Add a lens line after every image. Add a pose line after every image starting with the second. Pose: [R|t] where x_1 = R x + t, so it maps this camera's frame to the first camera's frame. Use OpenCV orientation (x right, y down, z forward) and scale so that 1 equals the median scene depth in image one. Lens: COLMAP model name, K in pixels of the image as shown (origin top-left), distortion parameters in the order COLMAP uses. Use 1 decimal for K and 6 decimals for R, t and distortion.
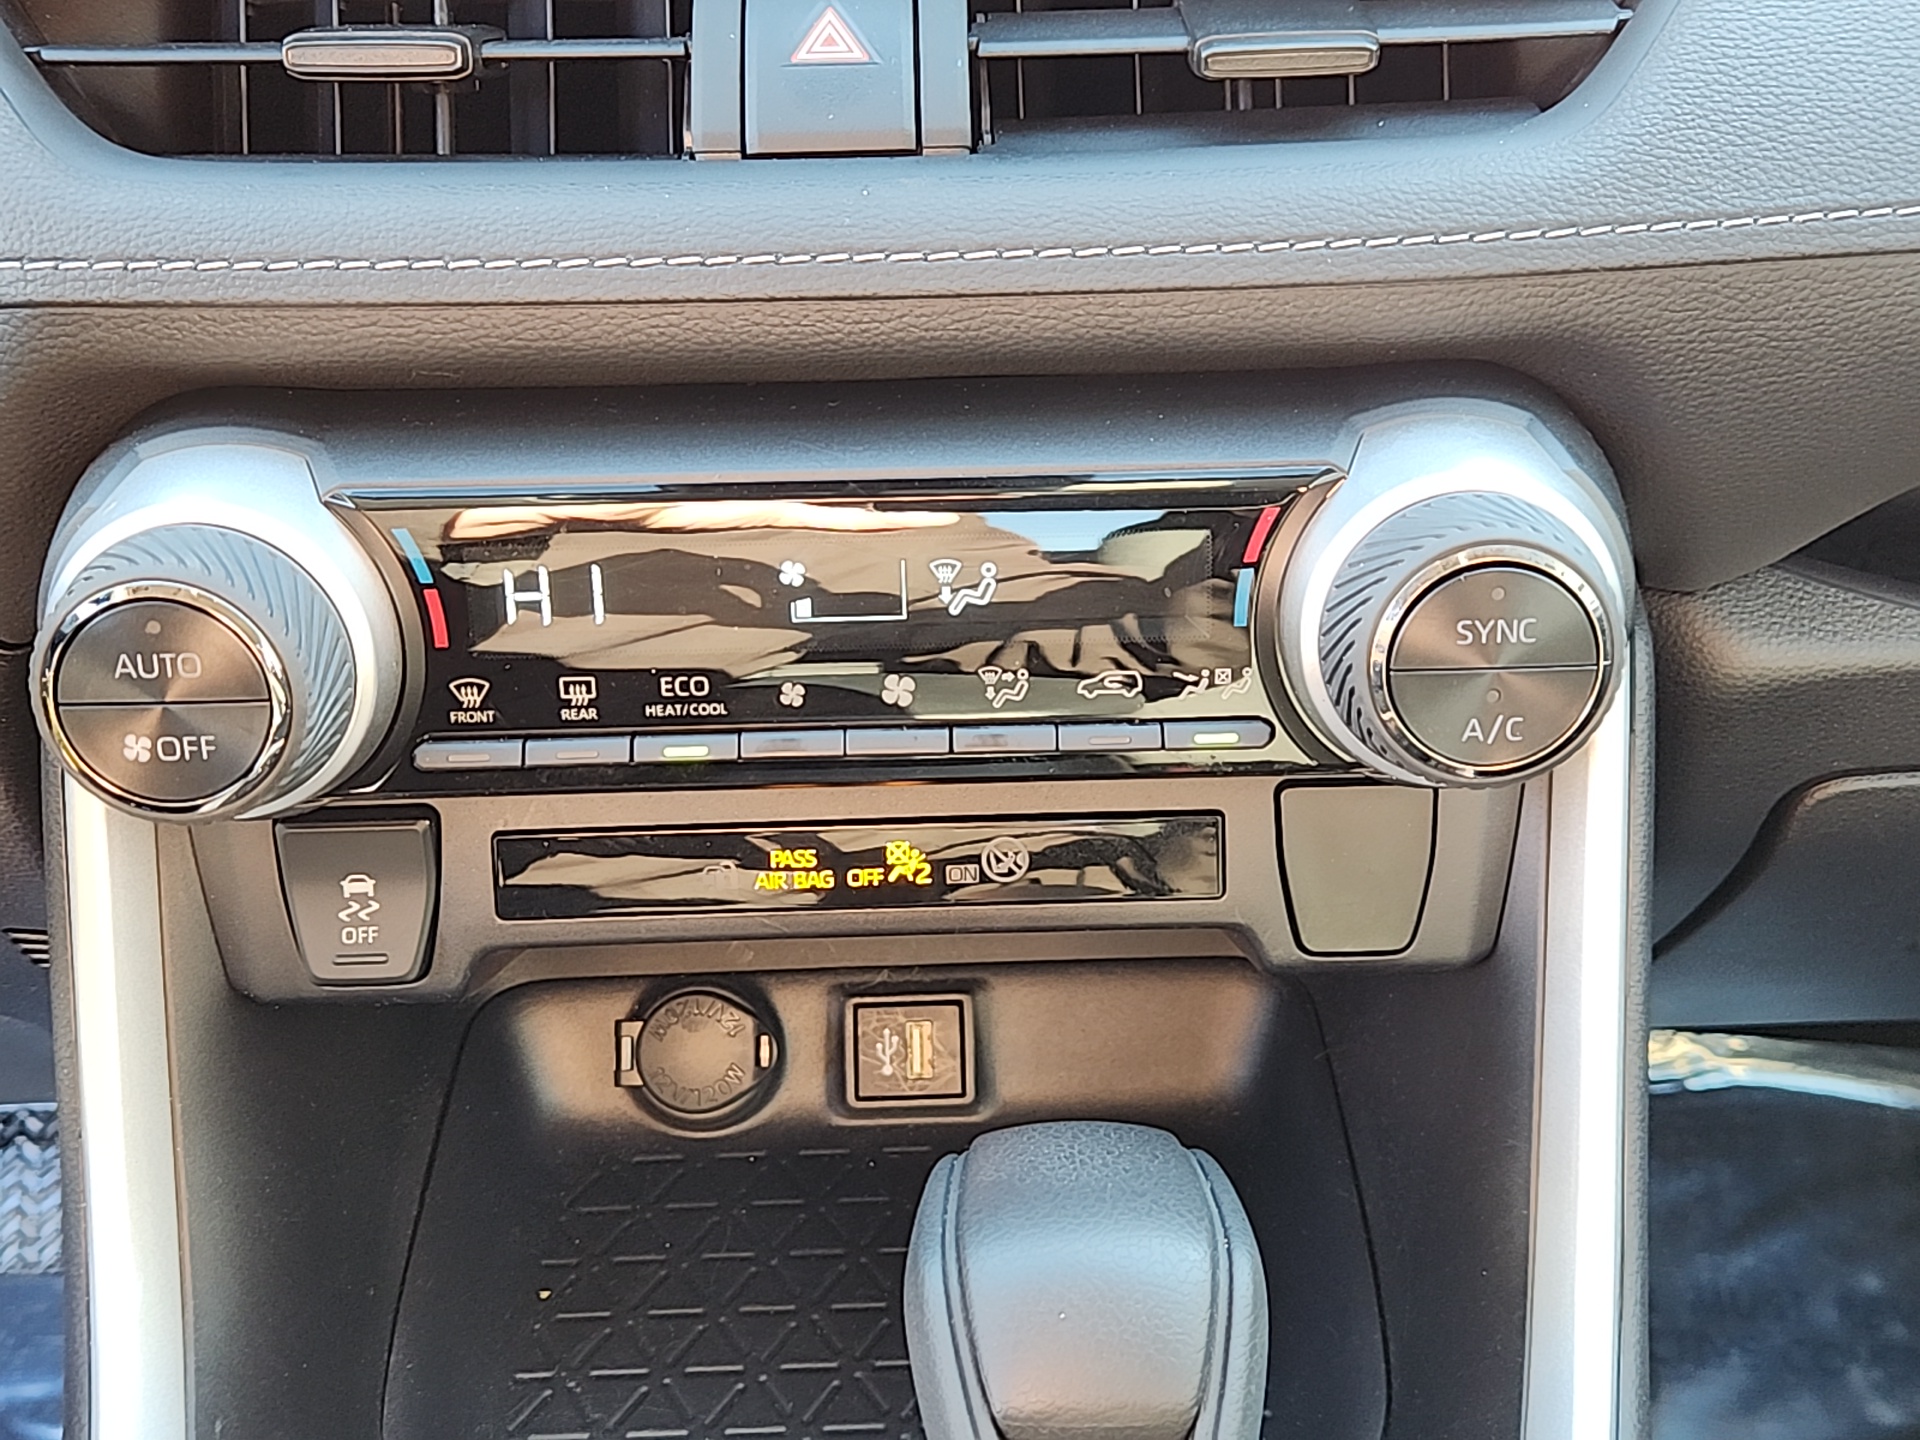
lens RADIAL K [[2009.7, 0, 960.0], [0, 2009.7, 720.0], [0, 0, 1]] dist [0.070530, -0.120252]
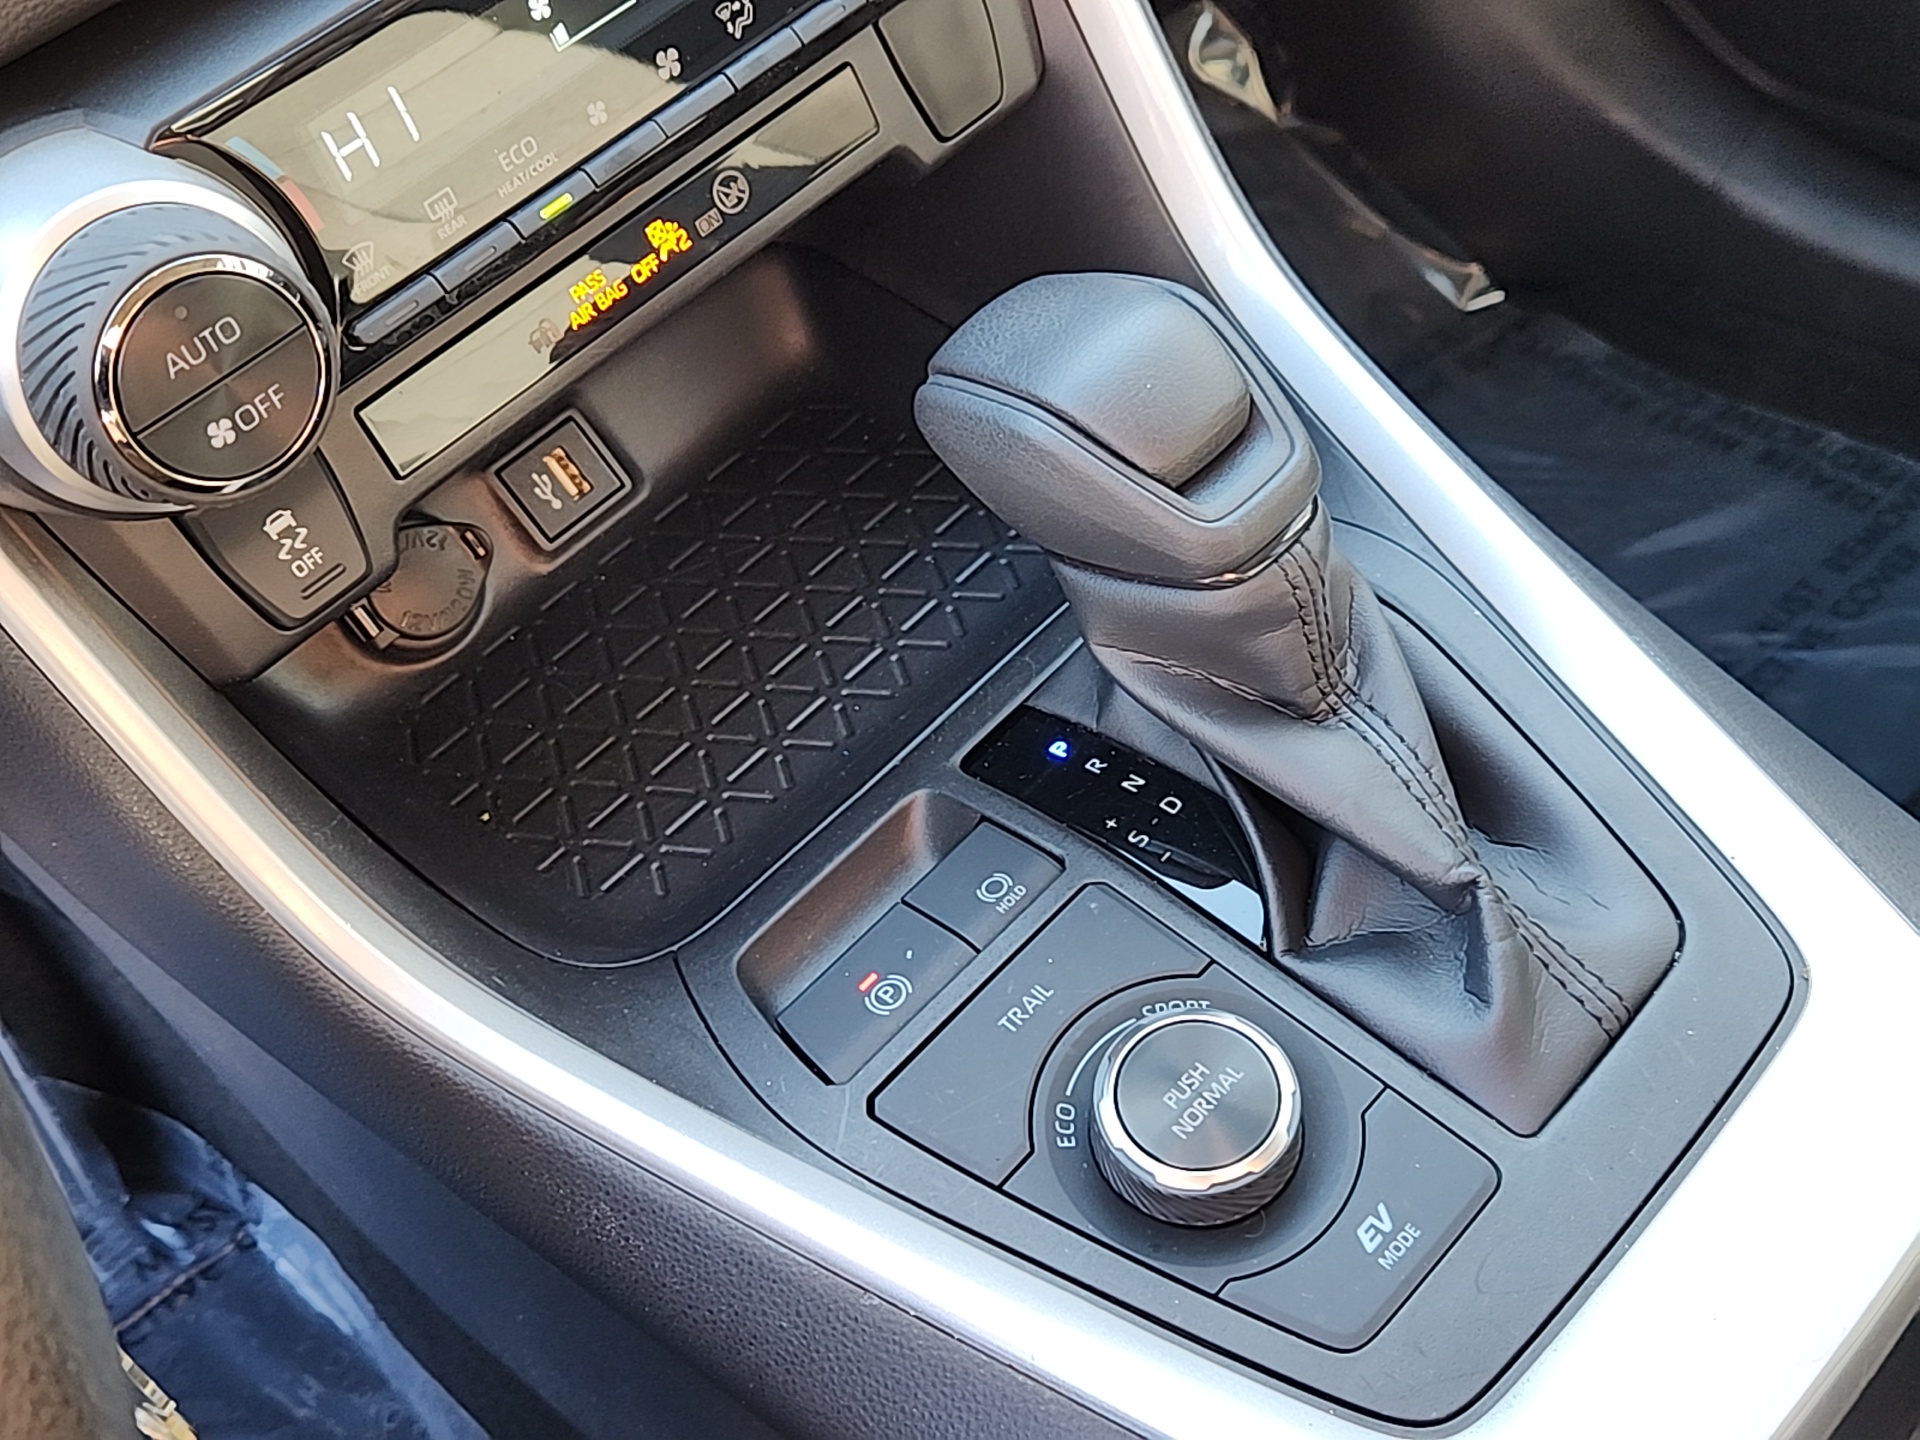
lens RADIAL K [[2009.7, 0, 960.0], [0, 2009.7, 720.0], [0, 0, 1]] dist [0.070530, -0.120252]
pose [[0.707835, -0.595996, 0.379155, -0.524082], [0.461455, 0.796544, 0.390611, -0.083105], [-0.534816, -0.101526, 0.838847, -0.055200]]
